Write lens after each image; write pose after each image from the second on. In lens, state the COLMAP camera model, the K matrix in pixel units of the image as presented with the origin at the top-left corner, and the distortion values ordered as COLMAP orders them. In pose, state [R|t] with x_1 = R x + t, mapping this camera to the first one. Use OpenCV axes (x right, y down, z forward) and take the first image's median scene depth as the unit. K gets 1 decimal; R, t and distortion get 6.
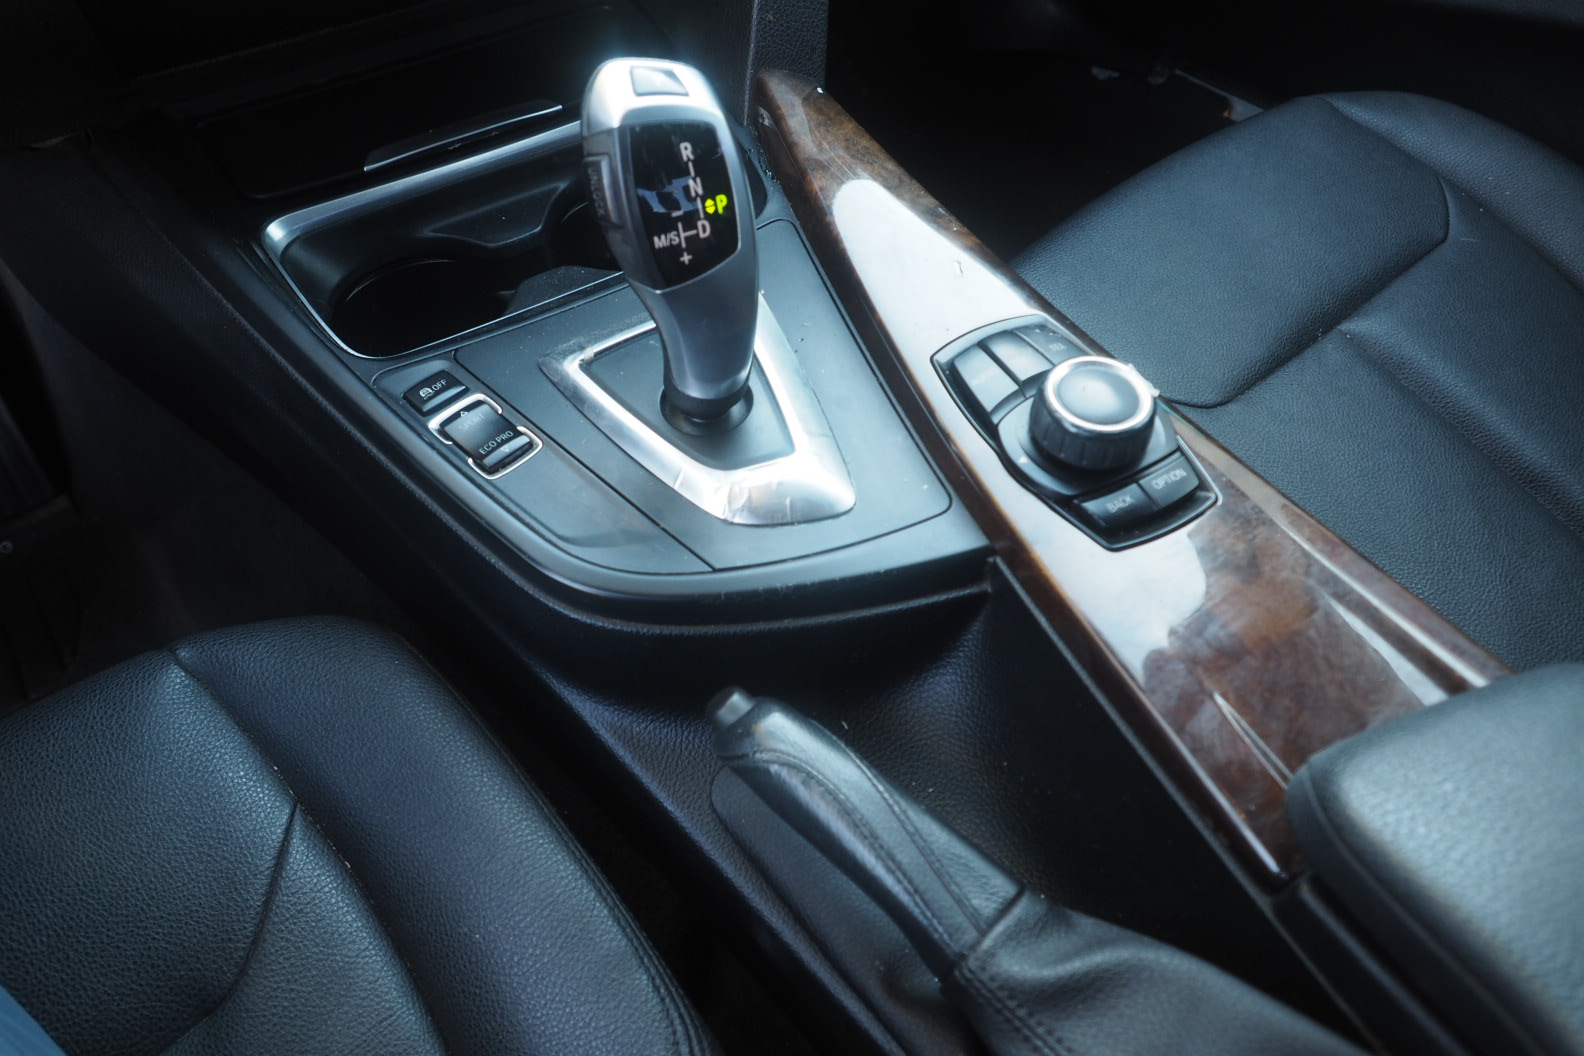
lens RADIAL K [[1120.9, 0, 823.0], [0, 1120.9, 526.8], [0, 0, 1]] dist [-0.047096, 0.015139]
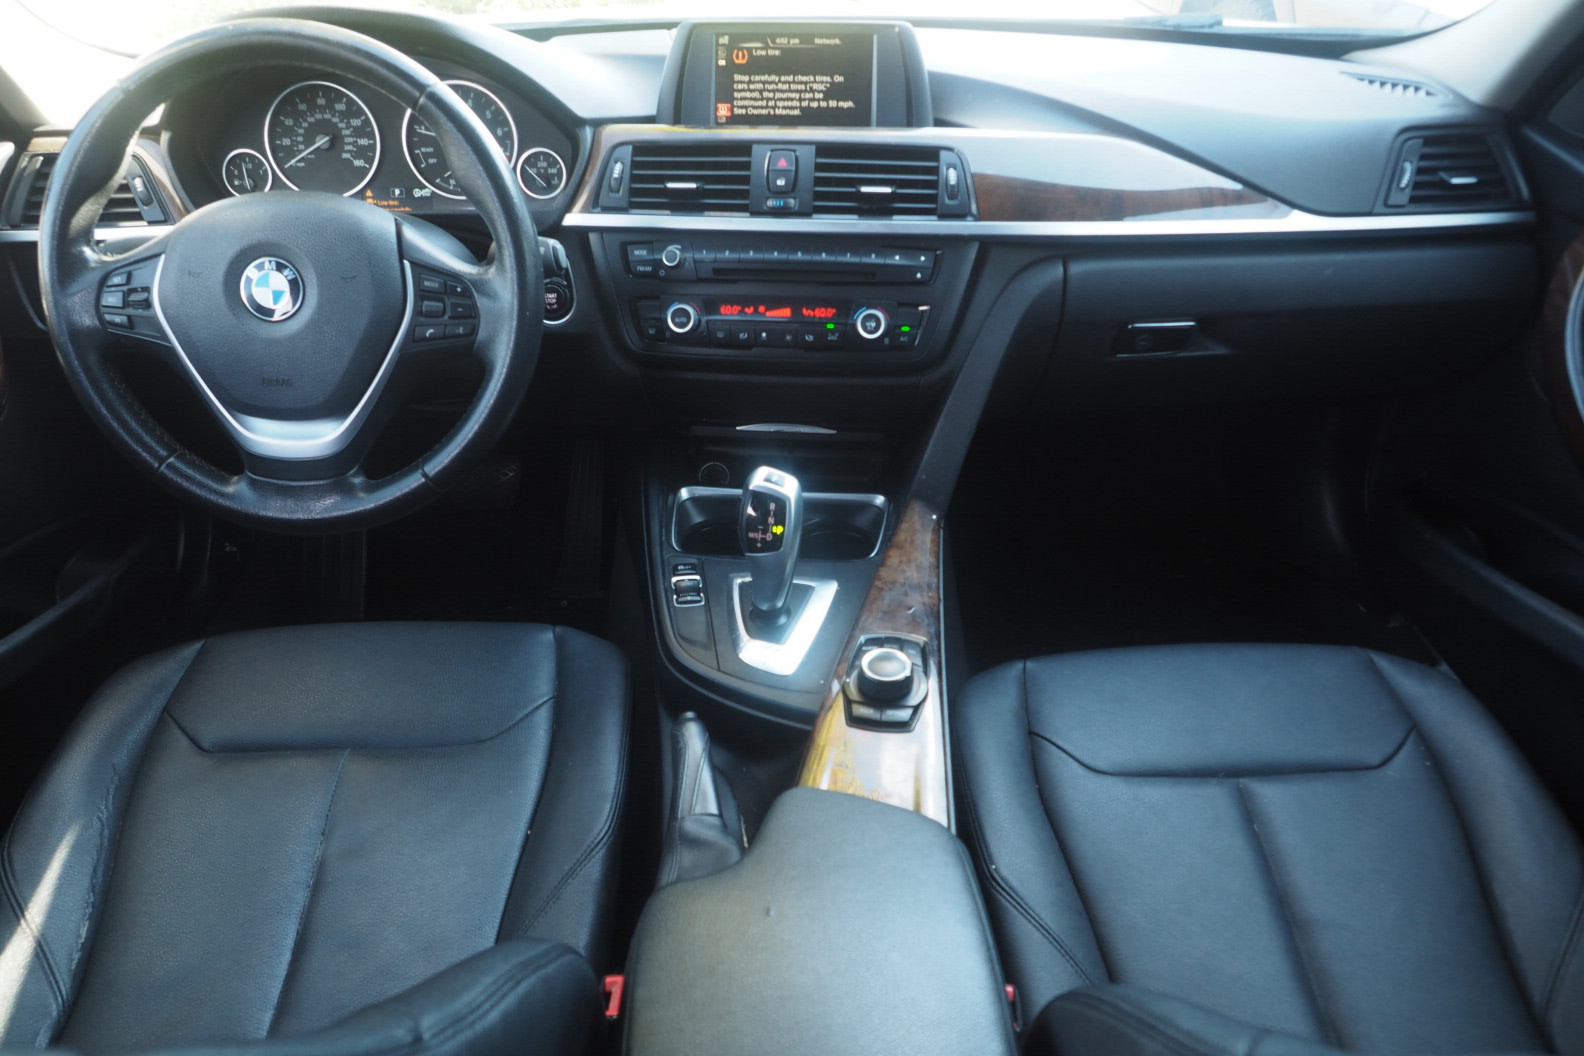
lens RADIAL K [[1120.9, 0, 804.8], [0, 1120.9, 529.1], [0, 0, 1]] dist [-0.047096, 0.015139]
pose [[0.775232, 0.317219, -0.546249, 1.179323], [-0.477778, 0.860143, -0.178555, 0.113639], [0.413211, 0.399407, 0.818371, -0.913579]]
